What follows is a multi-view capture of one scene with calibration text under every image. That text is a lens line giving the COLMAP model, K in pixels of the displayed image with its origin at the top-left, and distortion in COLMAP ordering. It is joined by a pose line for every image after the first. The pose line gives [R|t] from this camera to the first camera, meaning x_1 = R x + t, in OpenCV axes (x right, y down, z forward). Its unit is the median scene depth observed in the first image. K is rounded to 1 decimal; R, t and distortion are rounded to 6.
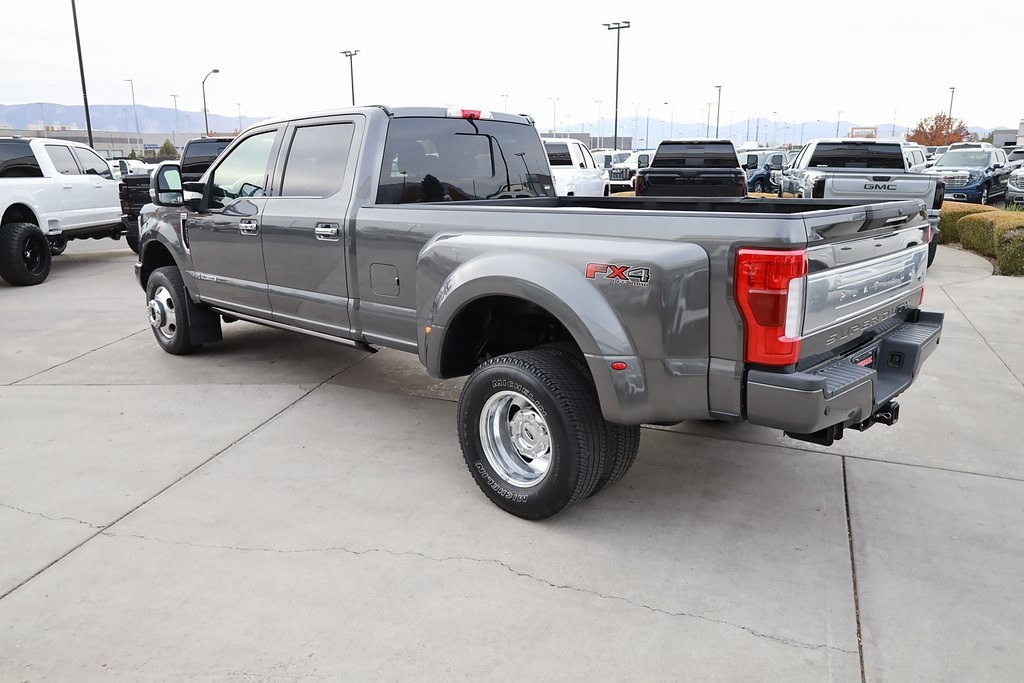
lens RADIAL K [[731.8, 0, 512.0], [0, 731.8, 341.5], [0, 0, 1]] dist [-0.002742, -0.003218]
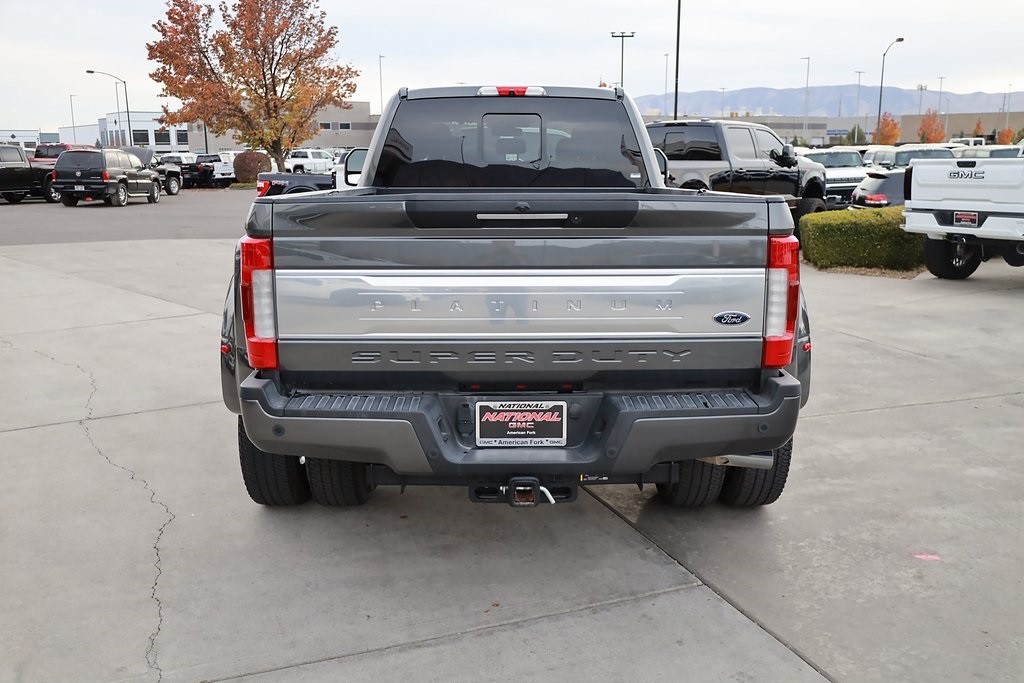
lens RADIAL K [[902.3, 0, 512.0], [0, 902.3, 341.5], [0, 0, 1]] dist [-0.000784, -0.001321]
pose [[0.693983, 0.144996, -0.705241, 0.778478], [-0.167511, 0.985149, 0.037709, -0.052765], [0.700235, 0.091966, 0.707965, 0.255583]]
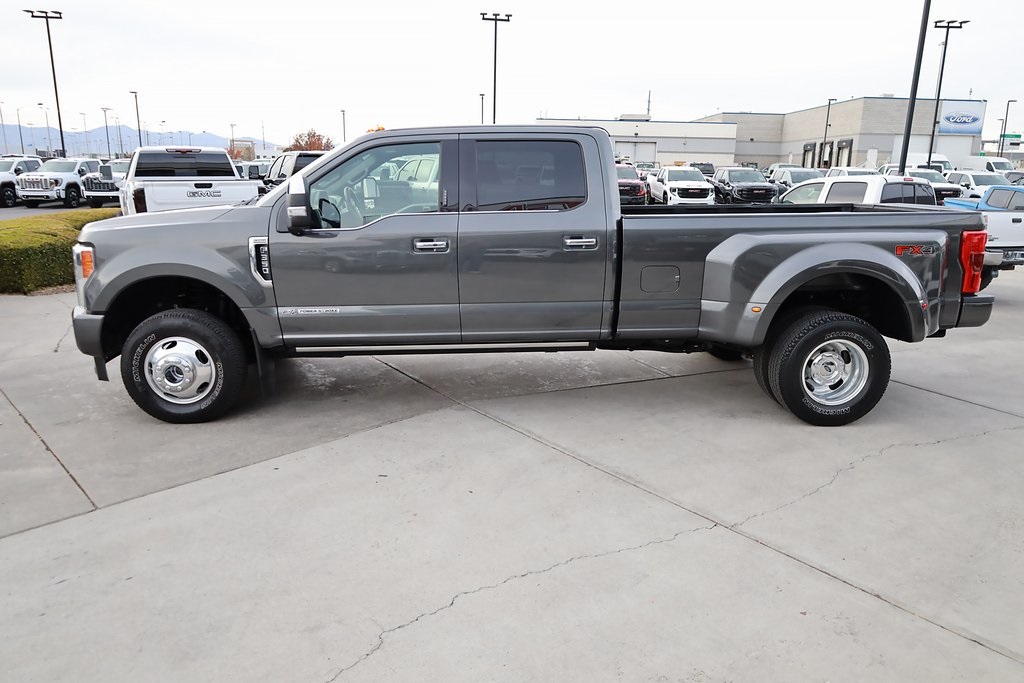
lens RADIAL K [[707.0, 0, 512.0], [0, 707.0, 341.5], [0, 0, 1]] dist [-0.009392, -0.002713]
pose [[0.691426, -0.155387, 0.705539, -1.013484], [0.158275, 0.985451, 0.061925, -0.081803], [-0.704897, 0.068852, 0.705961, 0.331861]]
